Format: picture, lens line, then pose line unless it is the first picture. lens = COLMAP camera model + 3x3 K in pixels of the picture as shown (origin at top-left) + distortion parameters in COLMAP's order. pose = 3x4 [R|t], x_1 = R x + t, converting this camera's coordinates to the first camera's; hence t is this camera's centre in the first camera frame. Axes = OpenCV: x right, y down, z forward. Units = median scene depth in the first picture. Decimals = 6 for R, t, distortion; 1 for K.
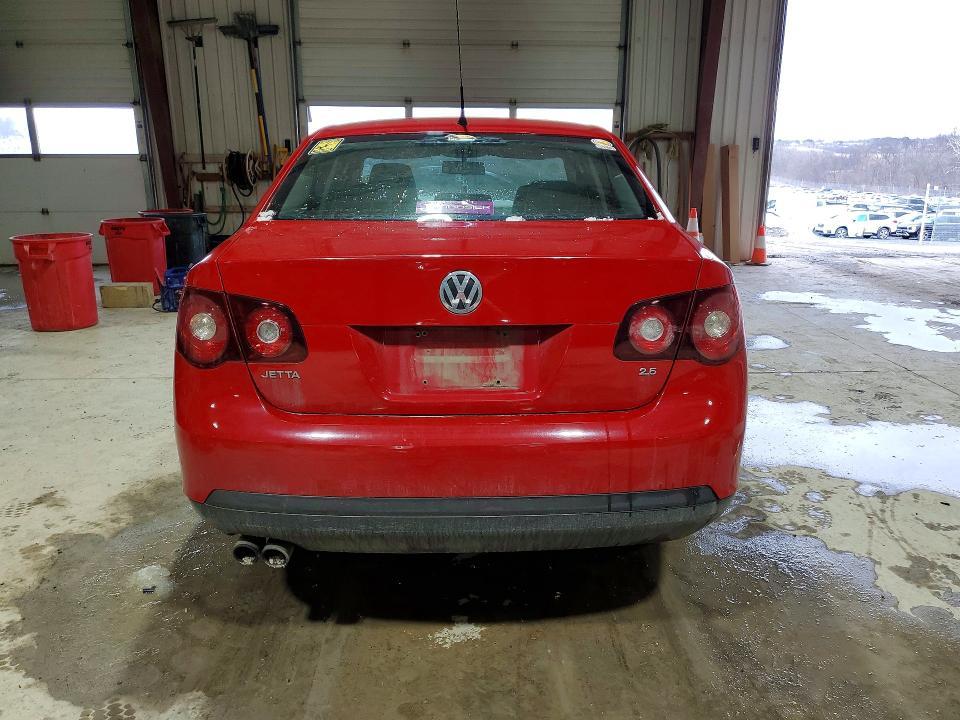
lens RADIAL K [[767.1, 0, 489.6], [0, 767.1, 360.4], [0, 0, 1]] dist [0.013463, -0.000735]
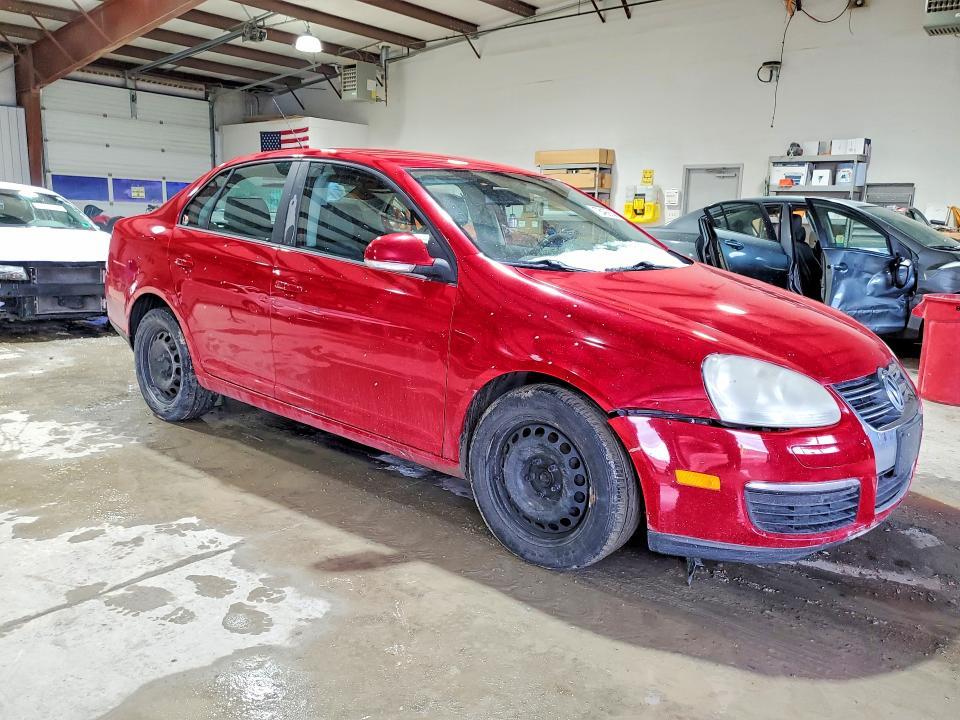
lens RADIAL K [[767.1, 0, 489.6], [0, 767.1, 360.4], [0, 0, 1]] dist [0.013463, -0.000735]
pose [[-0.674122, 0.116154, -0.729429, 0.828140], [-0.223606, 0.909123, 0.351420, -0.521175], [0.703960, 0.400005, -0.586887, 2.119473]]
